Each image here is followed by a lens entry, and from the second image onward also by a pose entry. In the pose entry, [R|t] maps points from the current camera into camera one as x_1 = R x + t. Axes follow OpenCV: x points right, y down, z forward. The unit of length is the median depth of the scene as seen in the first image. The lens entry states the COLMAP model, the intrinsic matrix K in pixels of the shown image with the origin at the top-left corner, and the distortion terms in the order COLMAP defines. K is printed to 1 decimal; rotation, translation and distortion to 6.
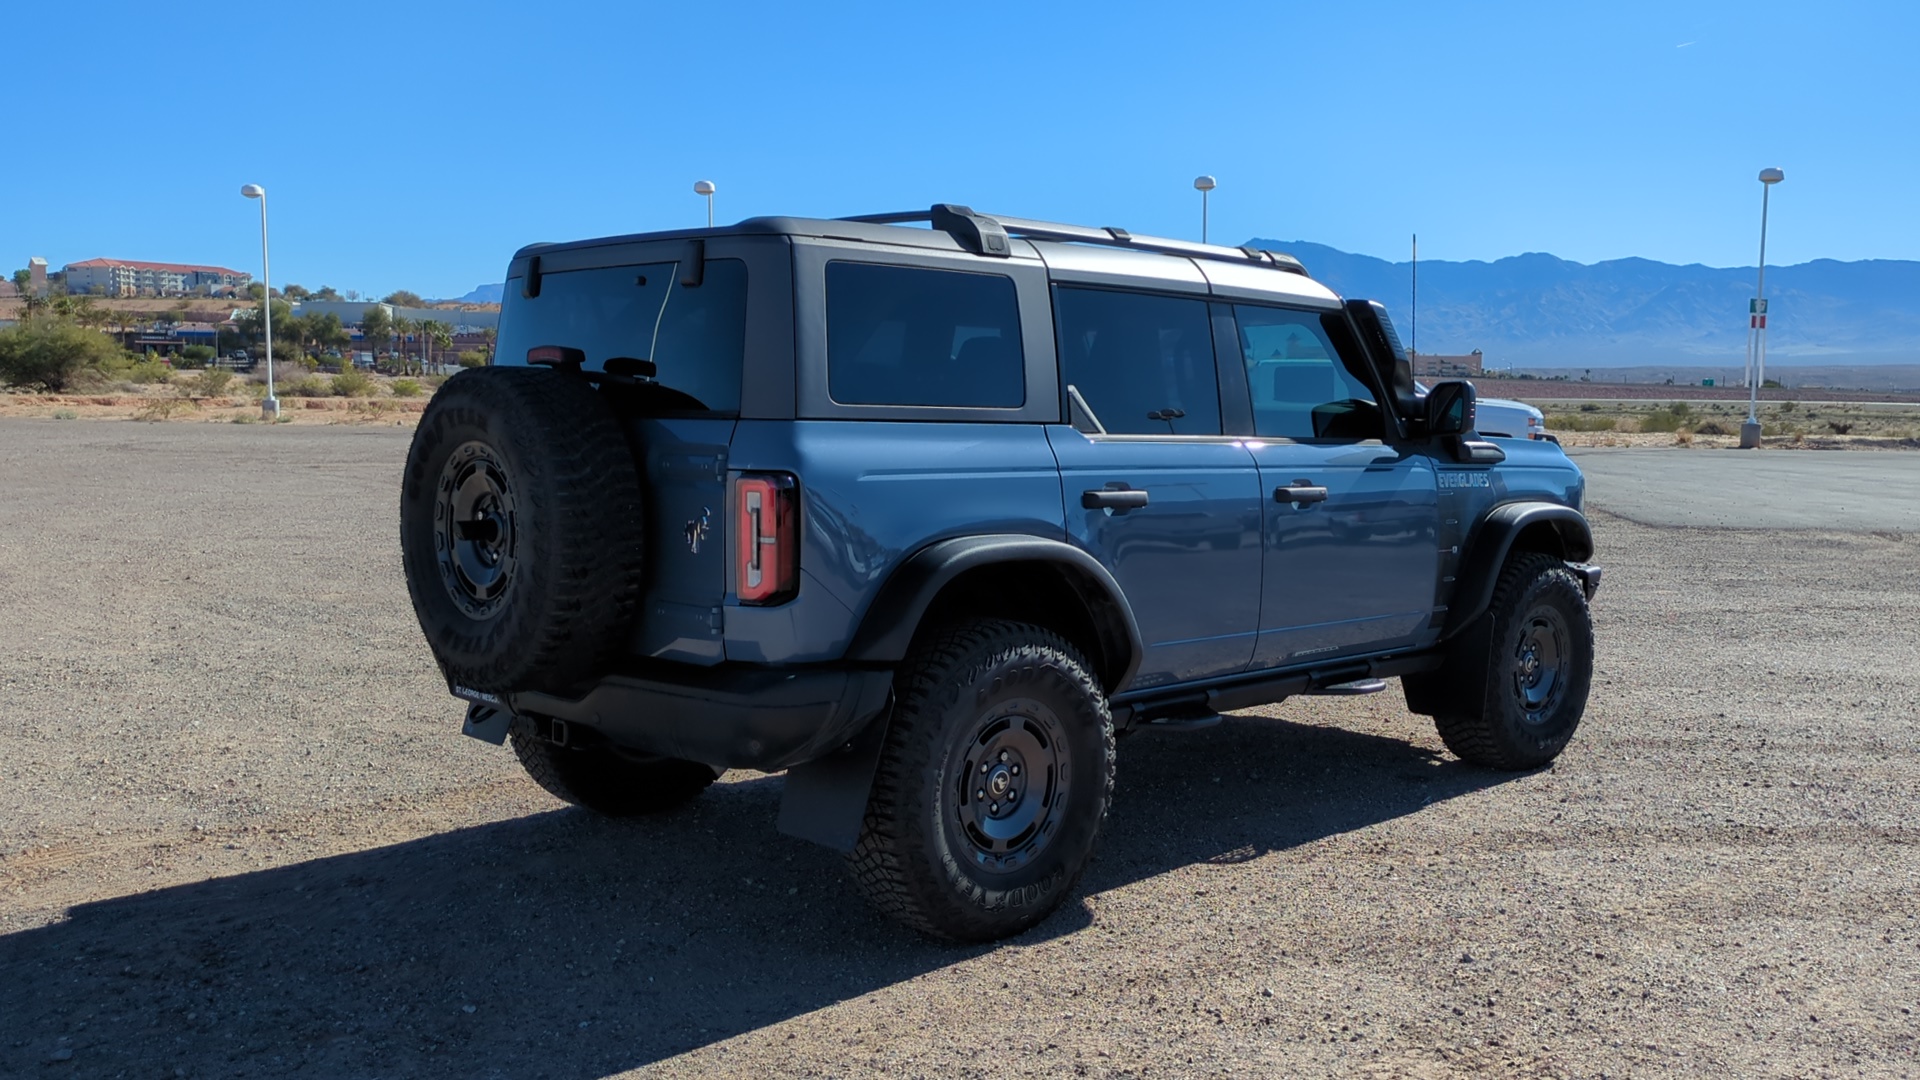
lens RADIAL K [[1632.8, 0, 977.7], [0, 1632.8, 542.2], [0, 0, 1]] dist [0.079795, -0.094215]
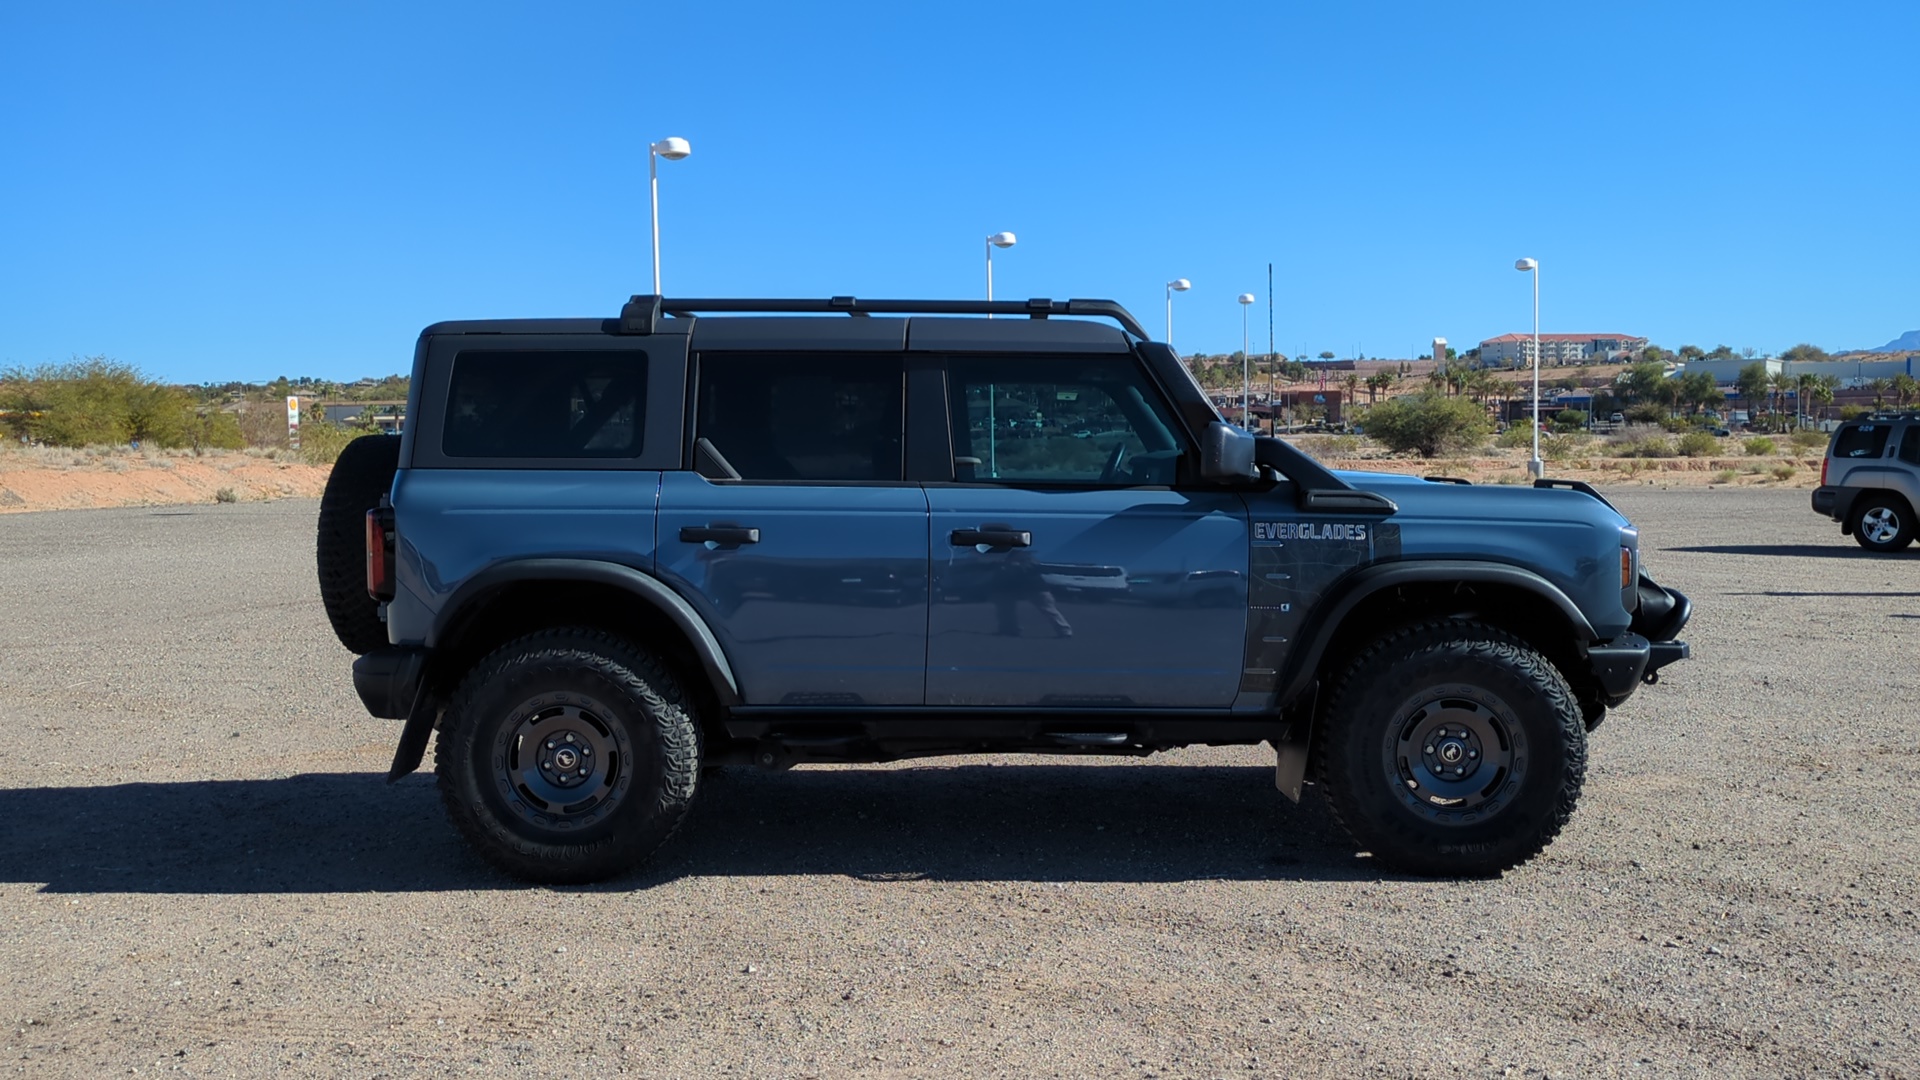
lens RADIAL K [[1632.8, 0, 977.7], [0, 1632.8, 542.2], [0, 0, 1]] dist [0.079795, -0.094215]
pose [[0.706068, 0.022730, -0.707779, 0.914738], [-0.048654, 0.998680, -0.016465, -0.009536], [0.706471, 0.046062, 0.706242, 0.276099]]
